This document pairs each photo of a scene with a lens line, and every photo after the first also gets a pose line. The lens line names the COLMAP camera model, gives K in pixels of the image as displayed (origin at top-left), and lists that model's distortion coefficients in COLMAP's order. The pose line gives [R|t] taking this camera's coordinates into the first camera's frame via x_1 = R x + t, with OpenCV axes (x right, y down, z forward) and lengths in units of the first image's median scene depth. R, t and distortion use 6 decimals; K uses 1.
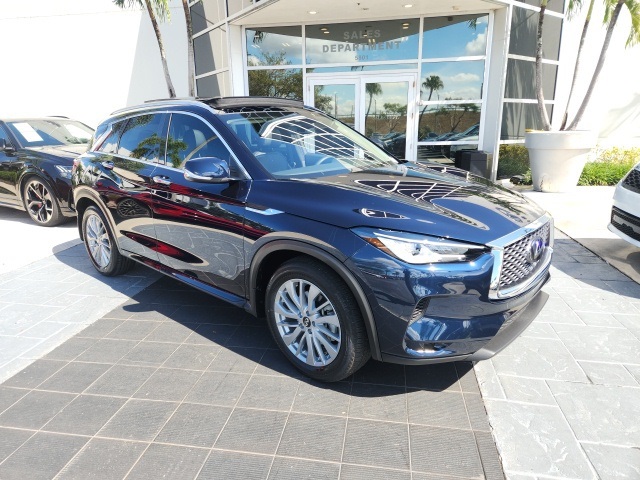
lens RADIAL K [[426.7, 0, 321.5], [0, 426.7, 240.5], [0, 0, 1]] dist [0.054379, -0.046378]
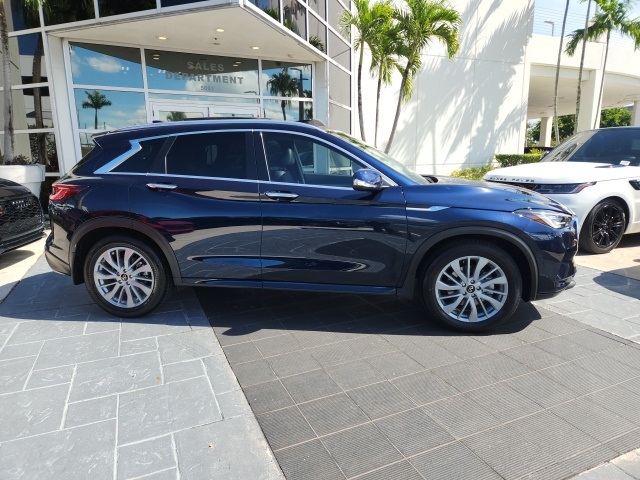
lens RADIAL K [[426.7, 0, 321.5], [0, 426.7, 240.5], [0, 0, 1]] dist [0.054379, -0.046378]
pose [[0.823875, -0.100104, 0.557861, -0.791535], [0.140093, 0.989705, -0.029300, 0.010019], [-0.549185, 0.102292, 0.829417, 0.091305]]
